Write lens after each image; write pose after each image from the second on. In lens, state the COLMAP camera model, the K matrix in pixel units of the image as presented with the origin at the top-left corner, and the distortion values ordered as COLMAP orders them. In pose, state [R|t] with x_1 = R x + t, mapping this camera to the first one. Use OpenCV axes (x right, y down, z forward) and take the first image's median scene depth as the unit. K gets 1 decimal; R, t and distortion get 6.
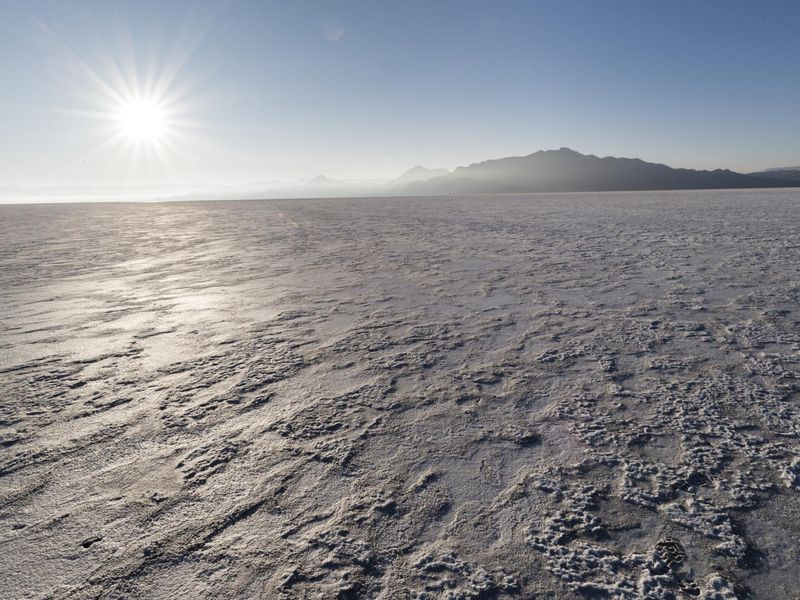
lens RADIAL K [[590.9, 0, 399.3], [0, 590.9, 300.2], [0, 0, 1]] dist [-0.001765, -0.000913]
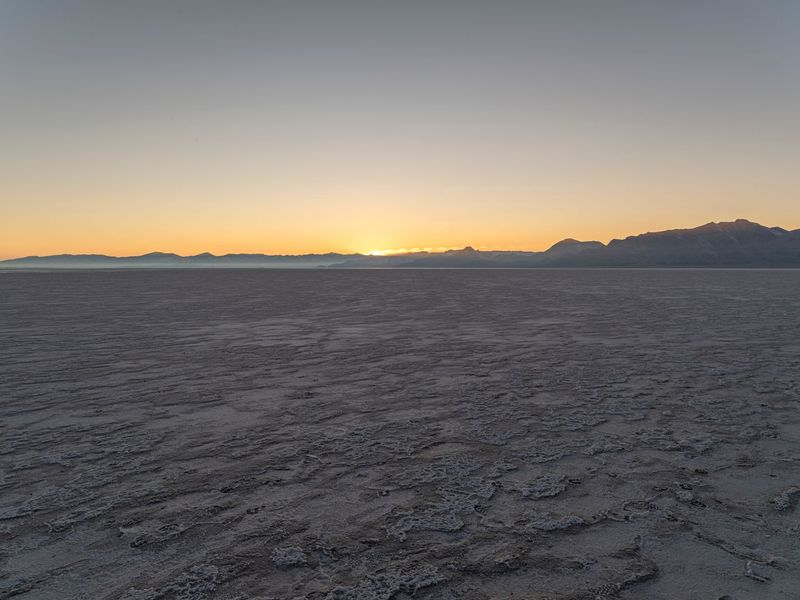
lens RADIAL K [[590.9, 0, 398.9], [0, 590.9, 298.6], [0, 0, 1]] dist [-0.001765, -0.000913]
pose [[0.969296, 0.035588, -0.243308, 0.155774], [-0.064581, 0.991580, -0.112244, 0.073484], [0.237264, 0.124510, 0.963433, -0.470795]]
